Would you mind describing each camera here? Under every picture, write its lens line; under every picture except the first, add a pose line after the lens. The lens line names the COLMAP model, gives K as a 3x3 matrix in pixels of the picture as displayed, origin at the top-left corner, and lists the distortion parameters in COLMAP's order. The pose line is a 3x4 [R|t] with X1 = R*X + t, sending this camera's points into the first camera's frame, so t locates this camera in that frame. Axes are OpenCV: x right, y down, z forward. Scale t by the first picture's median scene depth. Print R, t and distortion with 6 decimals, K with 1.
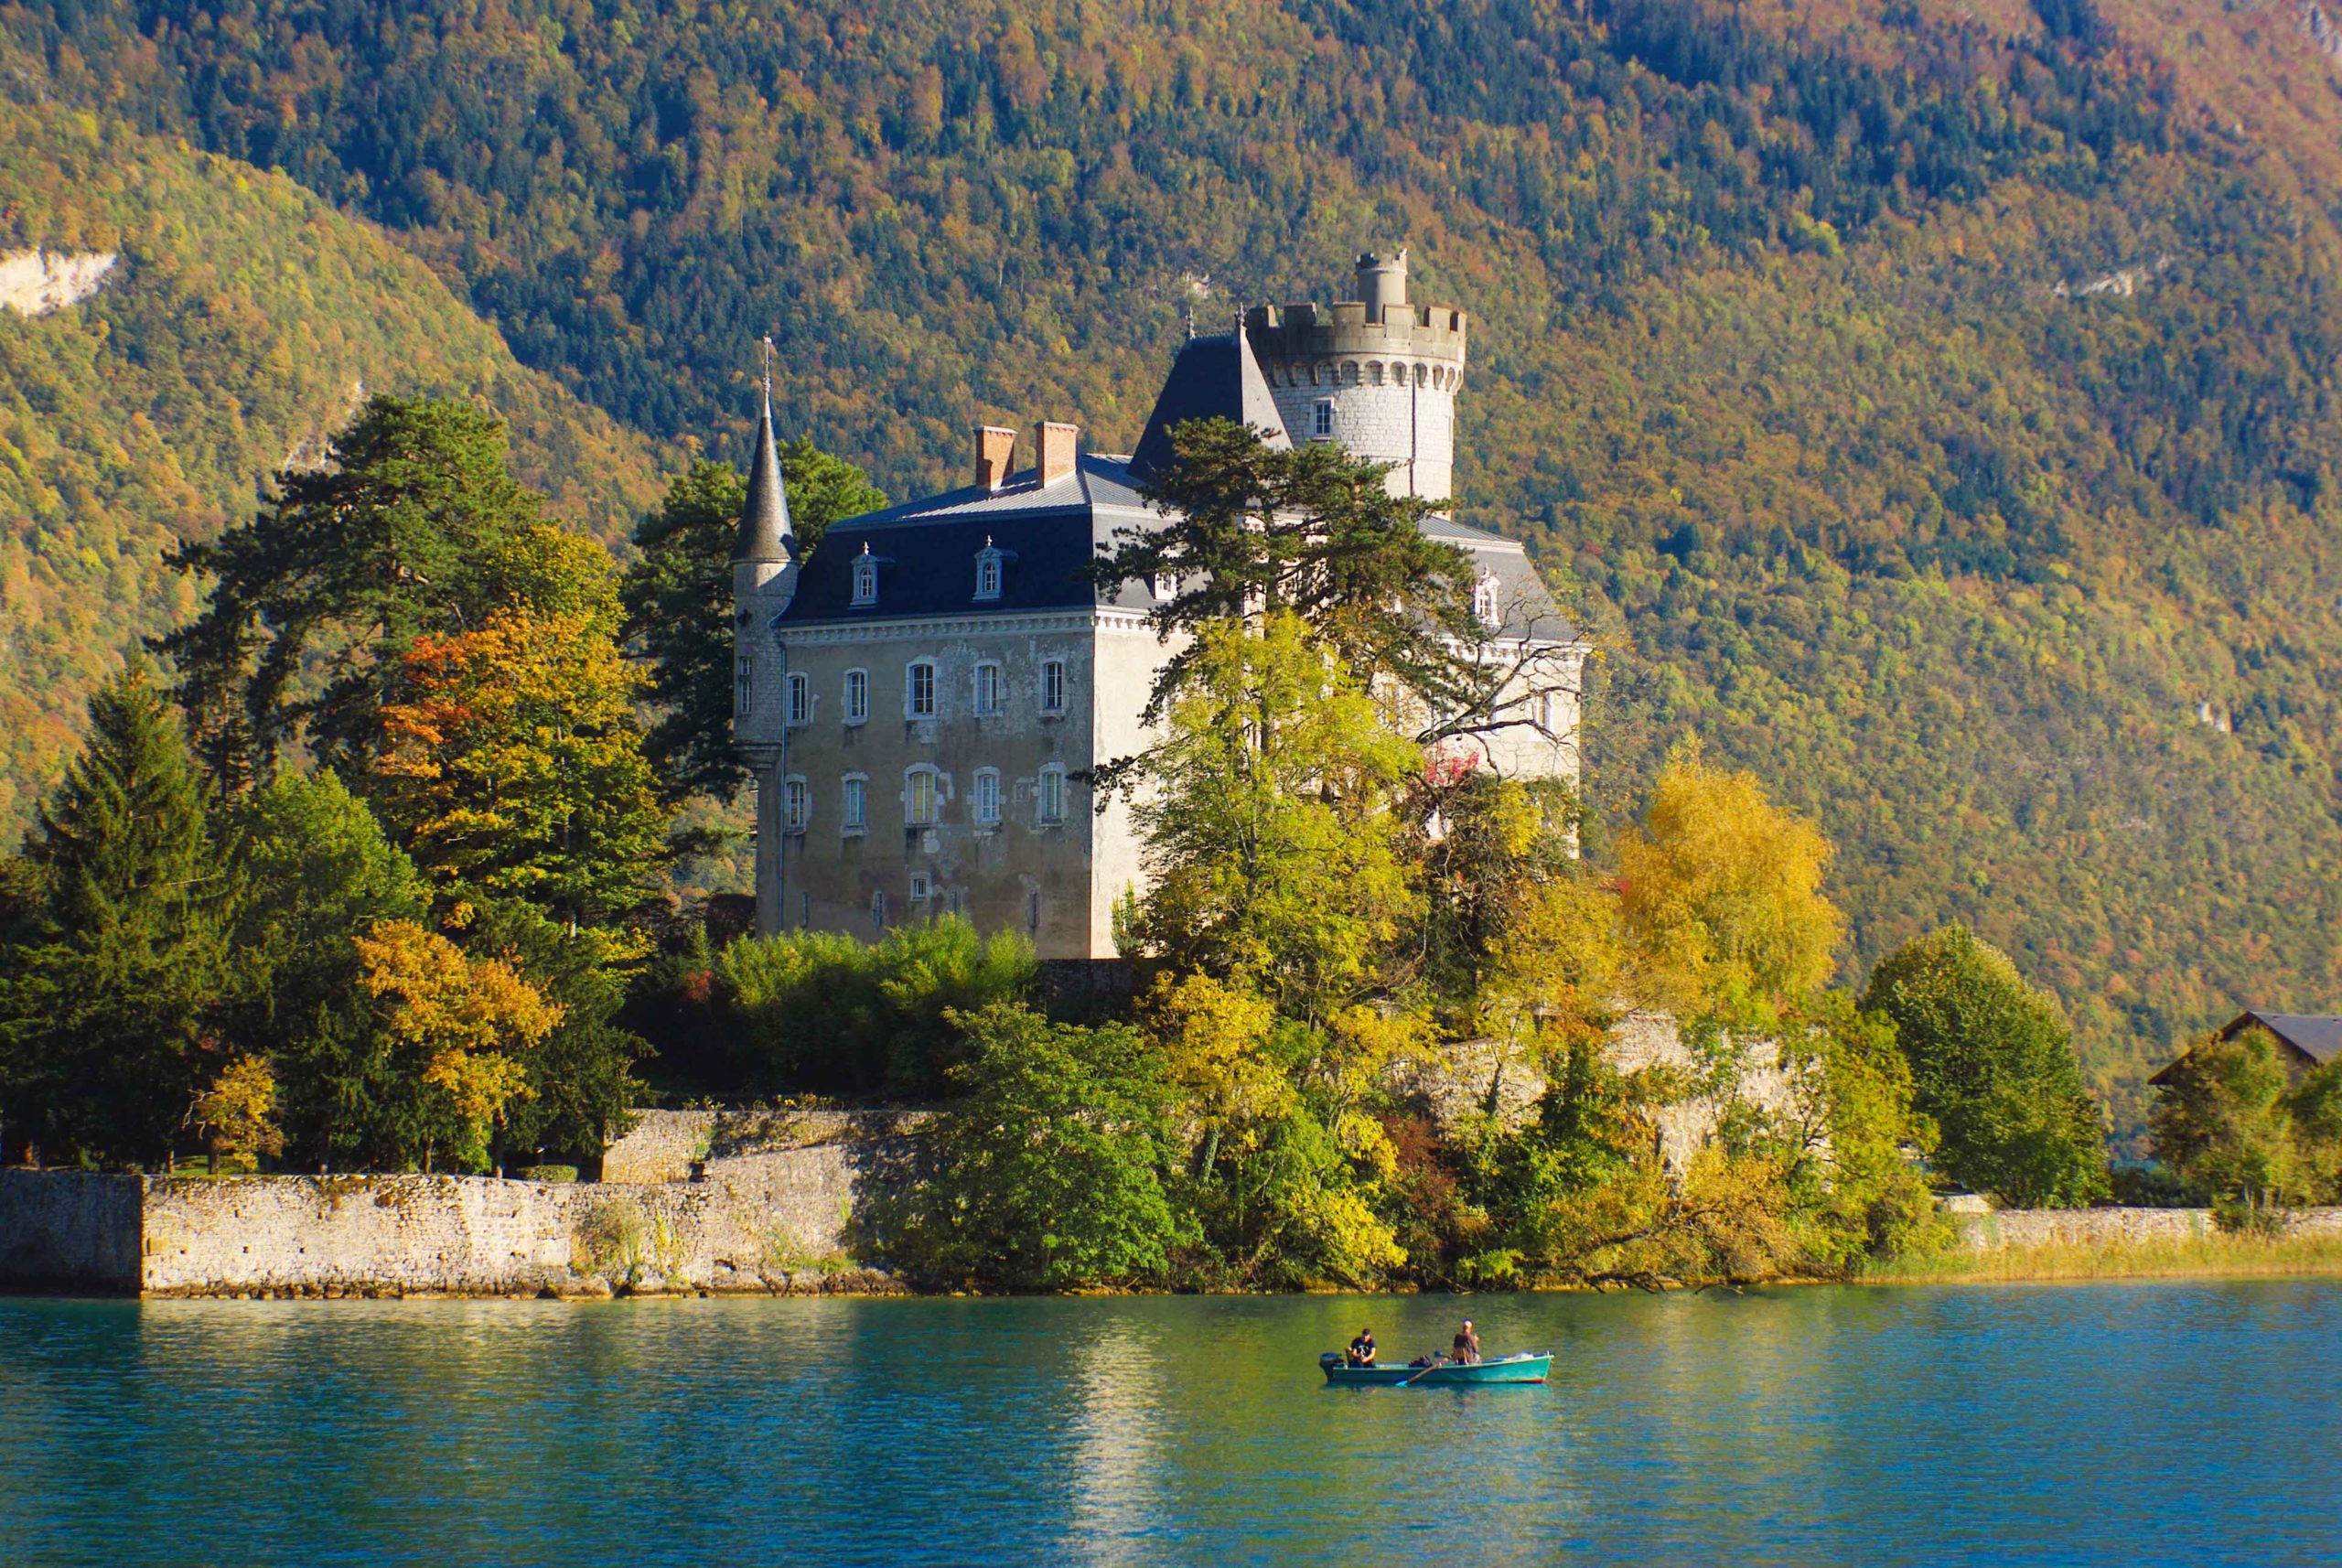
lens RADIAL K [[4532.9, 0, 1171.0], [0, 4532.9, 784.0], [0, 0, 1]] dist [-0.061084, -0.127575]
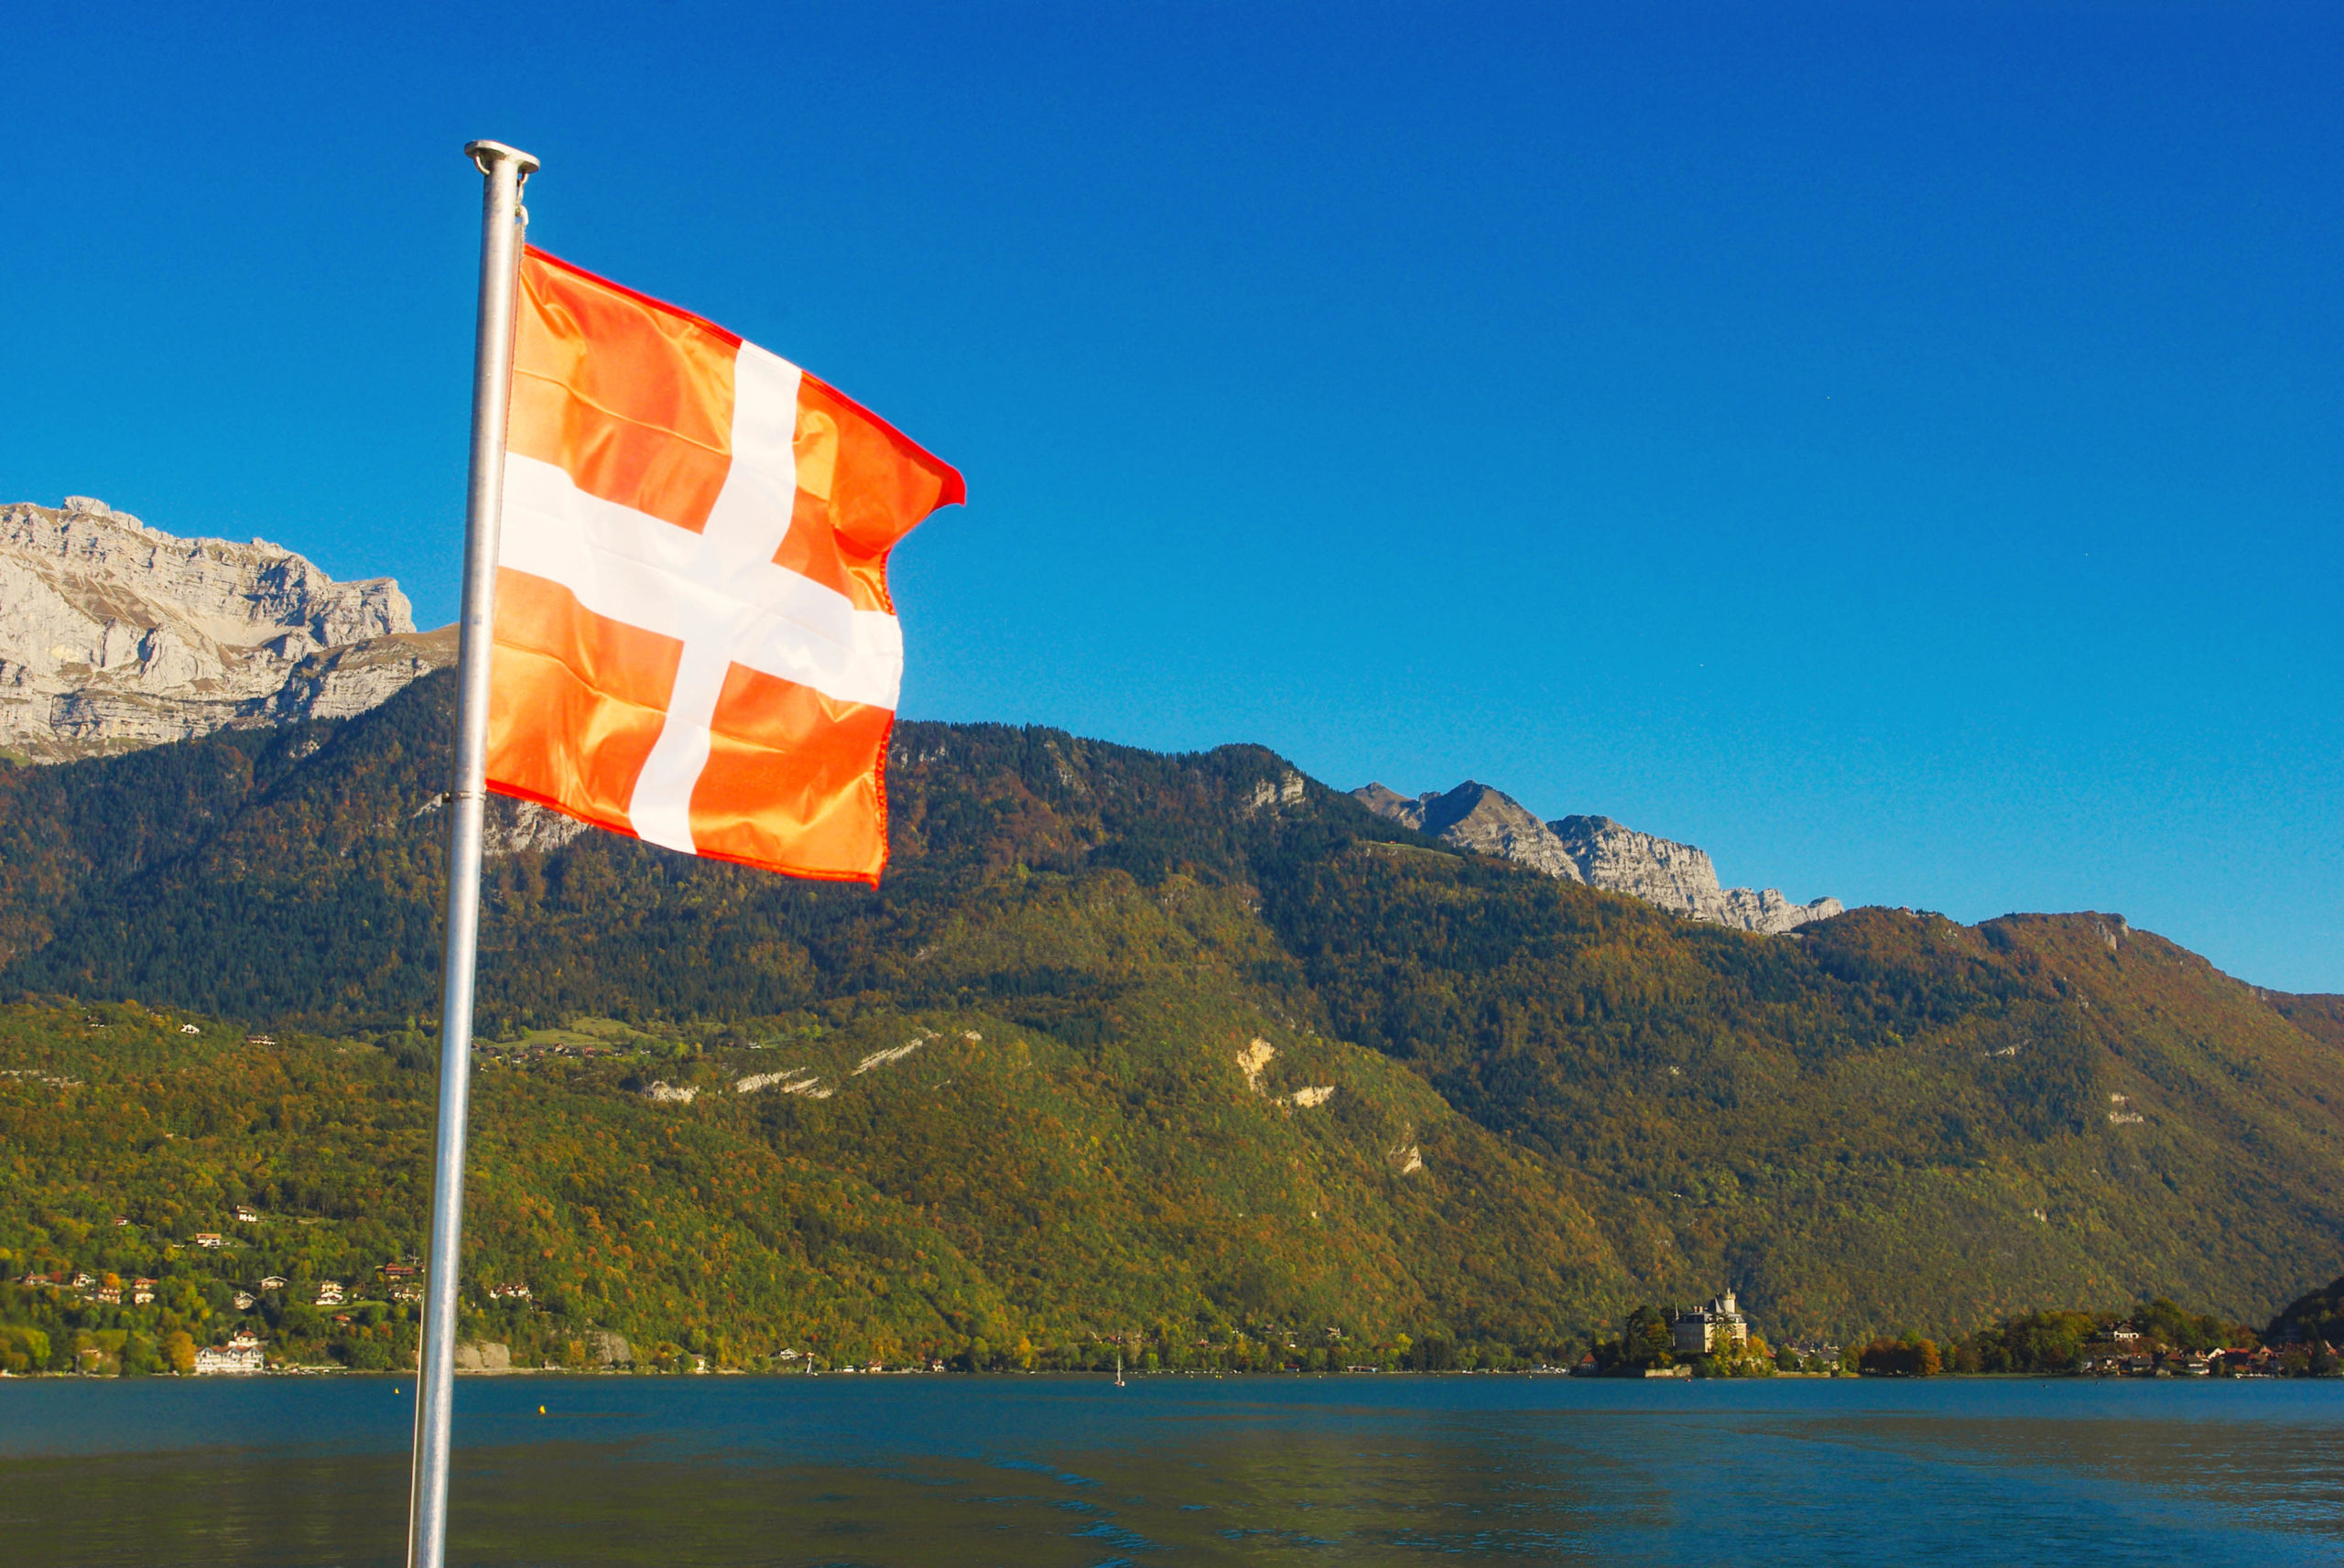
lens RADIAL K [[3502.7, 0, 1172.0], [0, 3502.7, 784.0], [0, 0, 1]] dist [0.016500, 0.032773]
pose [[0.992486, -0.026218, -0.119518, -0.040641], [0.015881, 0.996114, -0.086633, -0.102308], [0.121325, 0.084084, 0.989045, -1.283697]]
